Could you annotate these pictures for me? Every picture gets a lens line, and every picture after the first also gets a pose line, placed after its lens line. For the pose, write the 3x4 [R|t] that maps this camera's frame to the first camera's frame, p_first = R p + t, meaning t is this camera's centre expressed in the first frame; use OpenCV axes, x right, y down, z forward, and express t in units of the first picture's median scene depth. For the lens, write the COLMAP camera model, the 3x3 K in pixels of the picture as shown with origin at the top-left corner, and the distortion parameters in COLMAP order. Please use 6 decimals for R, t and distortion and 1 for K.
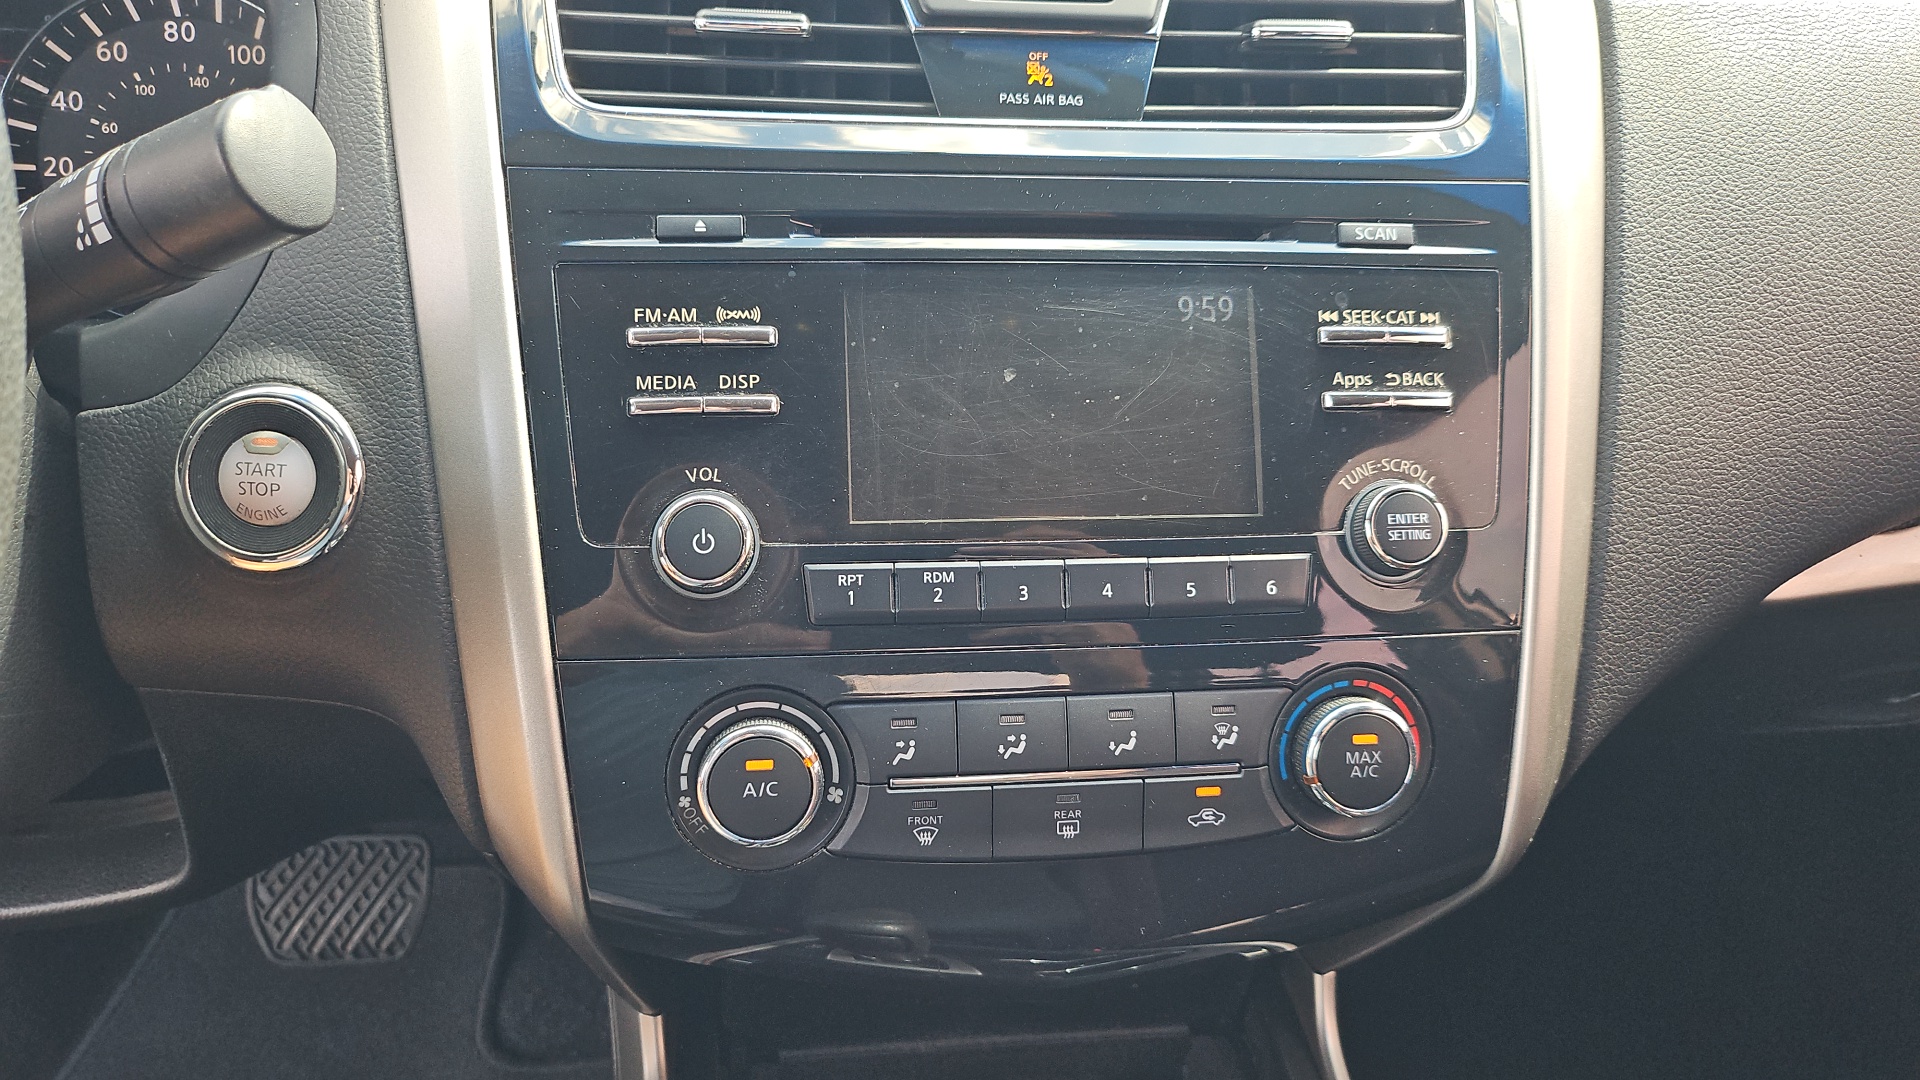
lens RADIAL K [[1356.7, 0, 957.7], [0, 1356.7, 544.6], [0, 0, 1]] dist [0.060407, -0.074311]
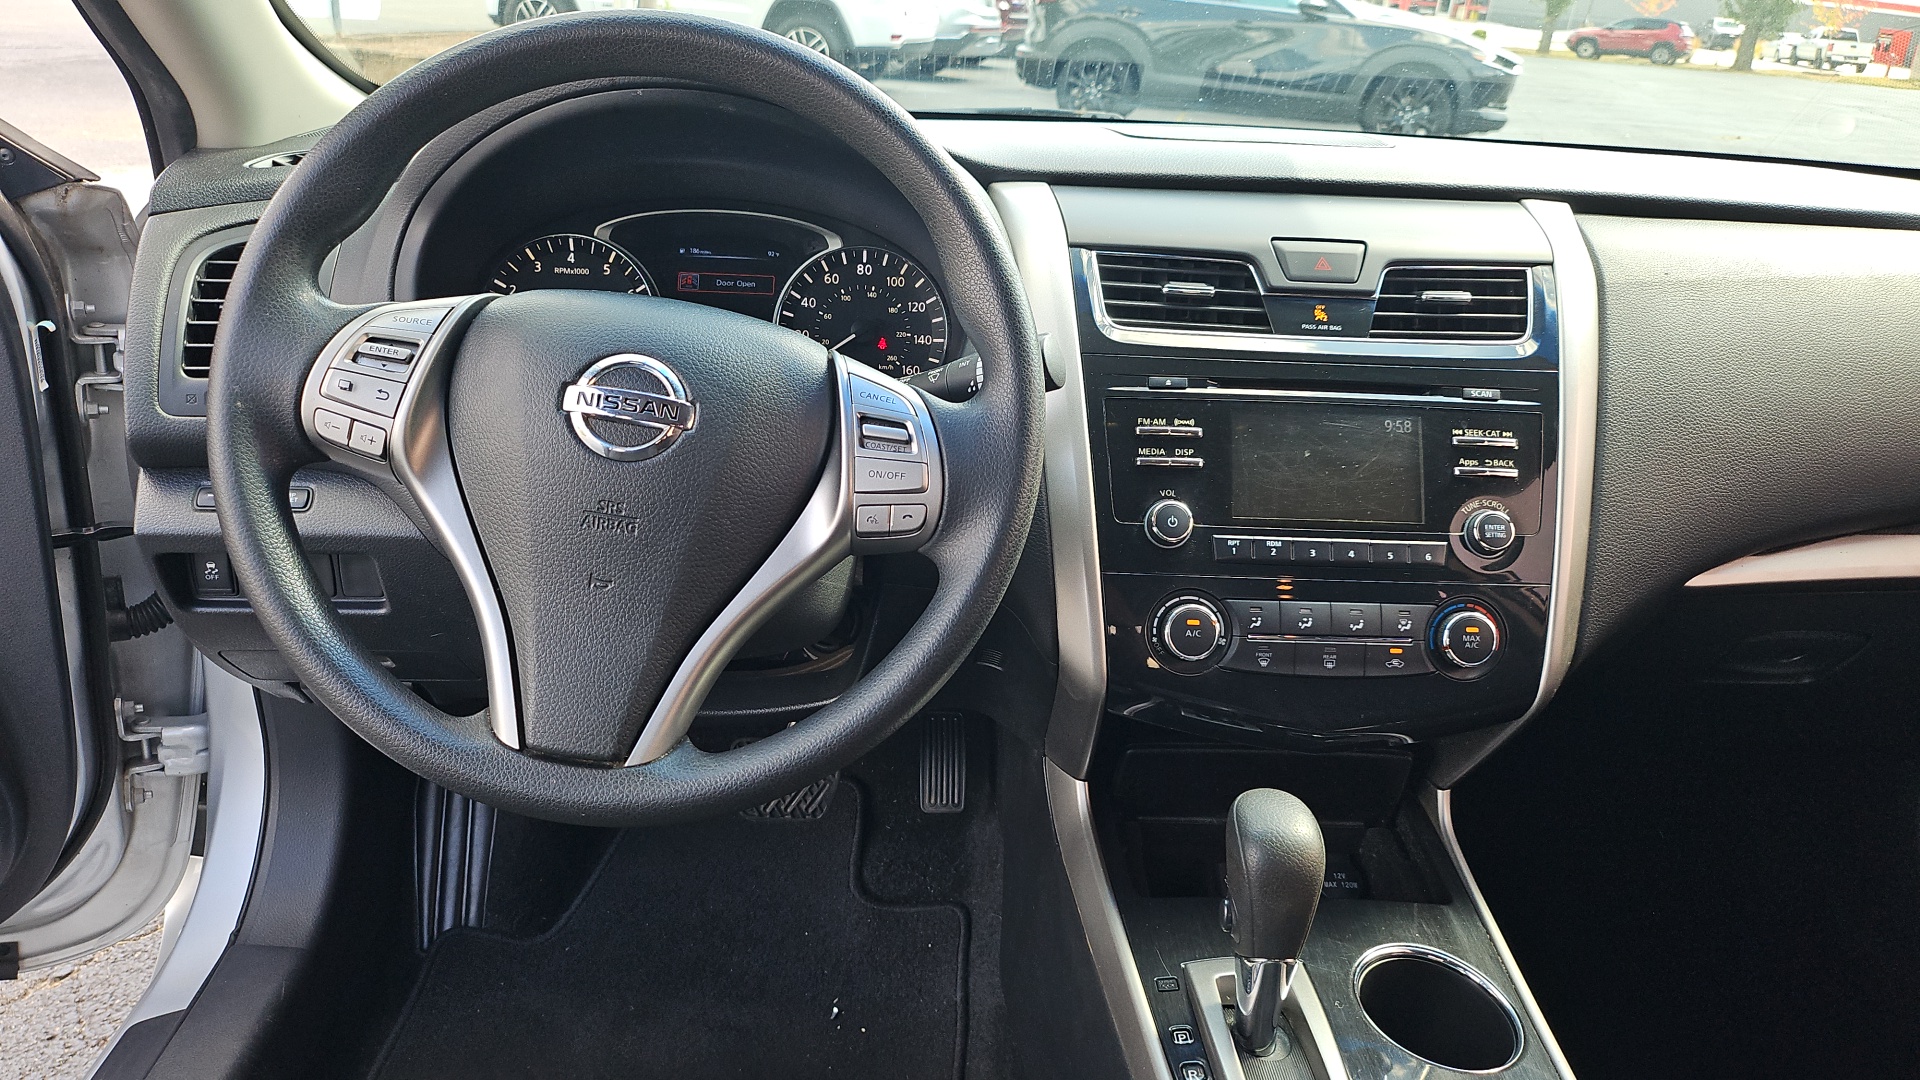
lens RADIAL K [[1357.7, 0, 953.4], [0, 1357.7, 528.5], [0, 0, 1]] dist [0.083994, -0.093084]
pose [[0.997355, 0.041047, -0.059980, -0.380094], [-0.045561, 0.996071, -0.075942, 0.181714], [0.056628, 0.078474, 0.995307, -1.166653]]
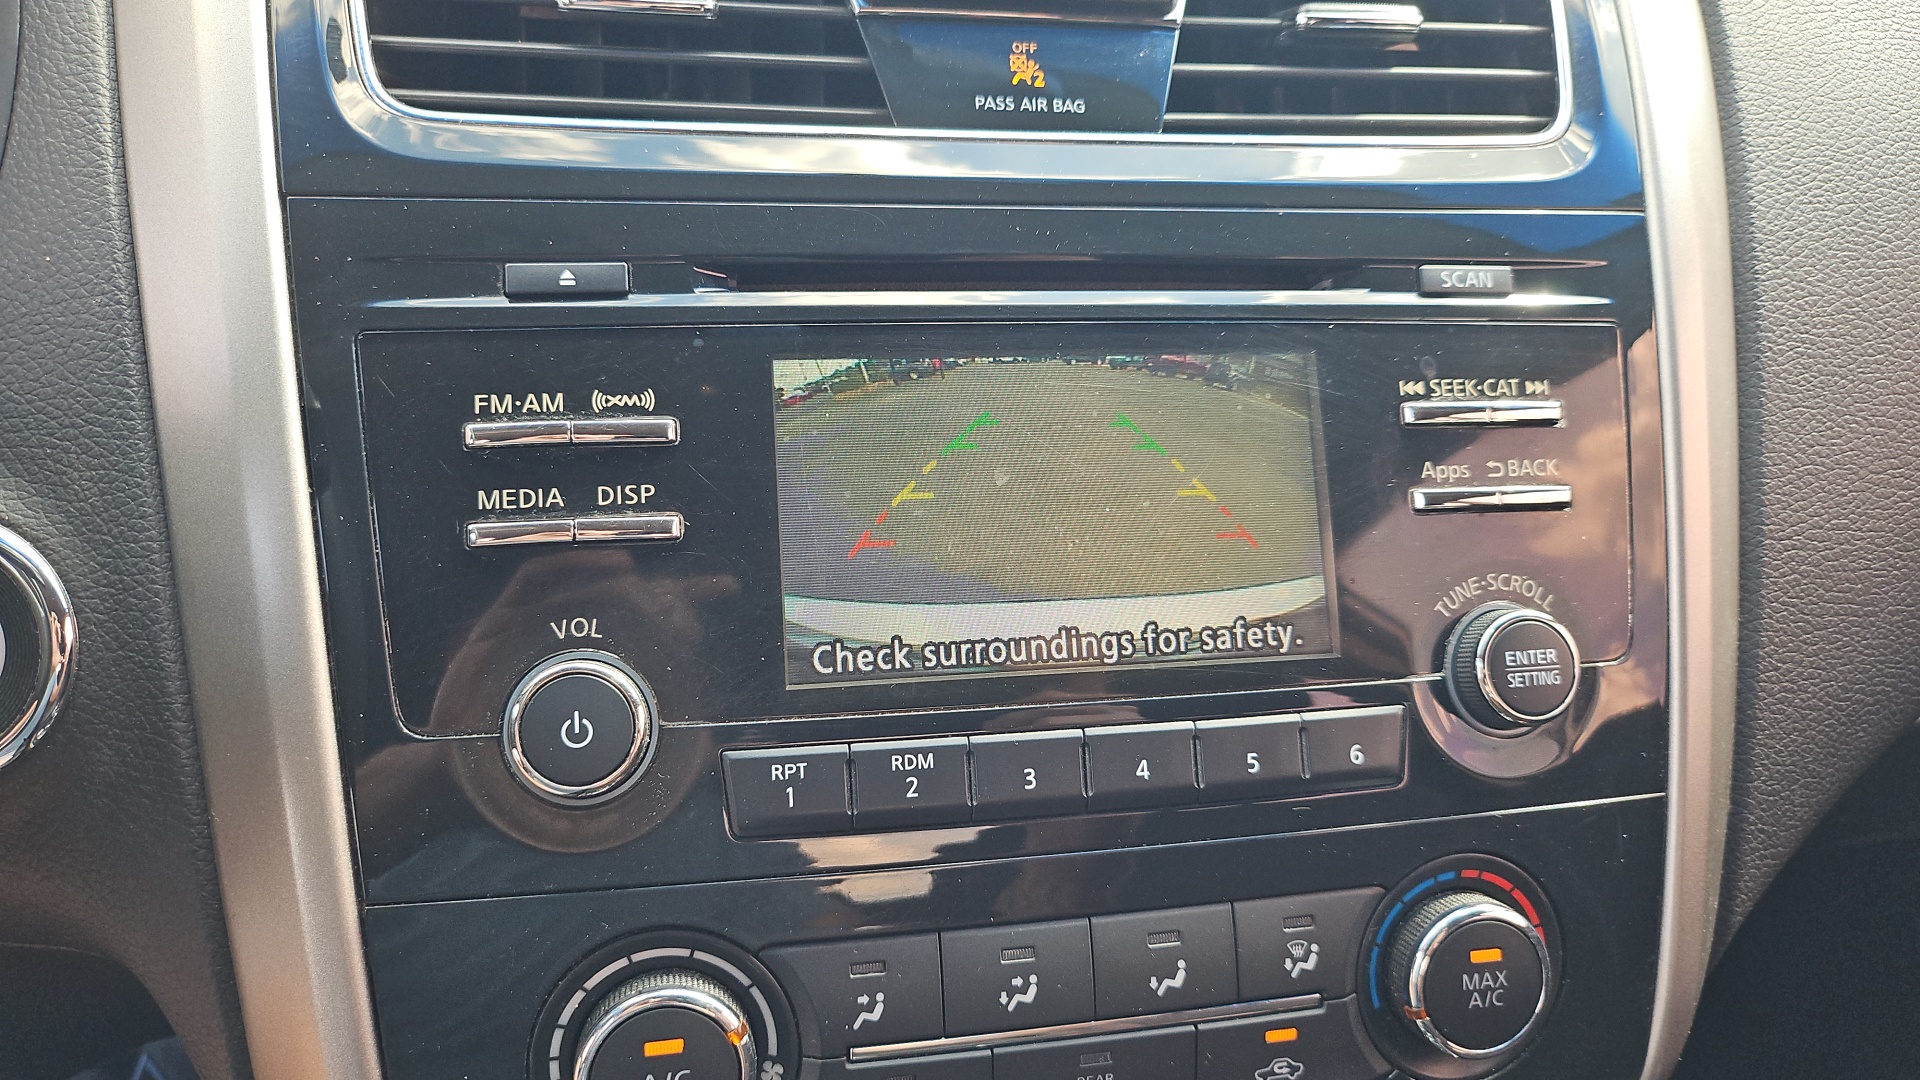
lens RADIAL K [[1368.2, 0, 960.0], [0, 1368.2, 540.0], [0, 0, 1]] dist [0.046521, -0.063208]
pose [[0.997388, -0.020748, 0.069190, -0.034771], [0.022155, 0.999562, -0.019640, -0.074537], [-0.068752, 0.021121, 0.997410, 0.259624]]
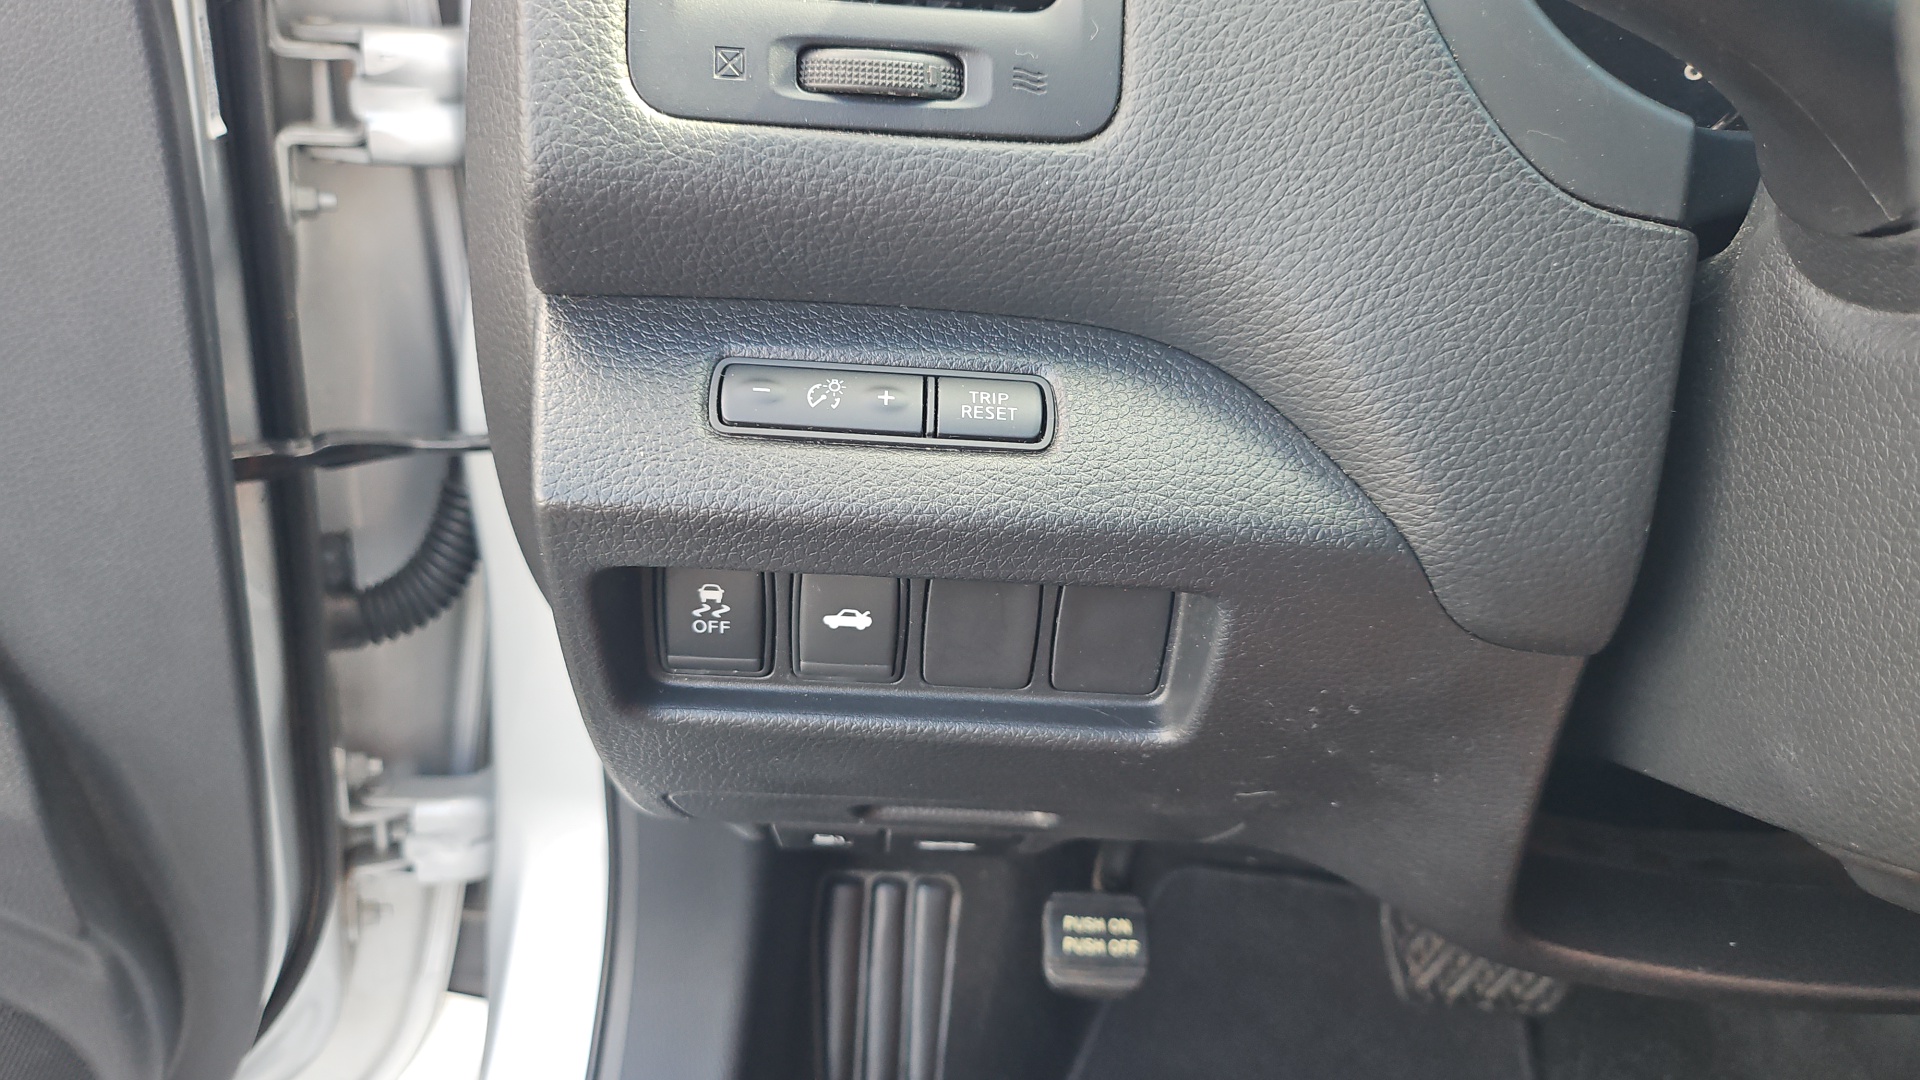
lens RADIAL K [[1357.7, 0, 953.4], [0, 1357.7, 528.5], [0, 0, 1]] dist [0.083994, -0.093084]
pose [[0.988559, 0.084447, -0.124976, -1.466067], [-0.085643, 0.996317, -0.004215, 0.083765], [0.124160, 0.014870, 0.992151, 0.233428]]
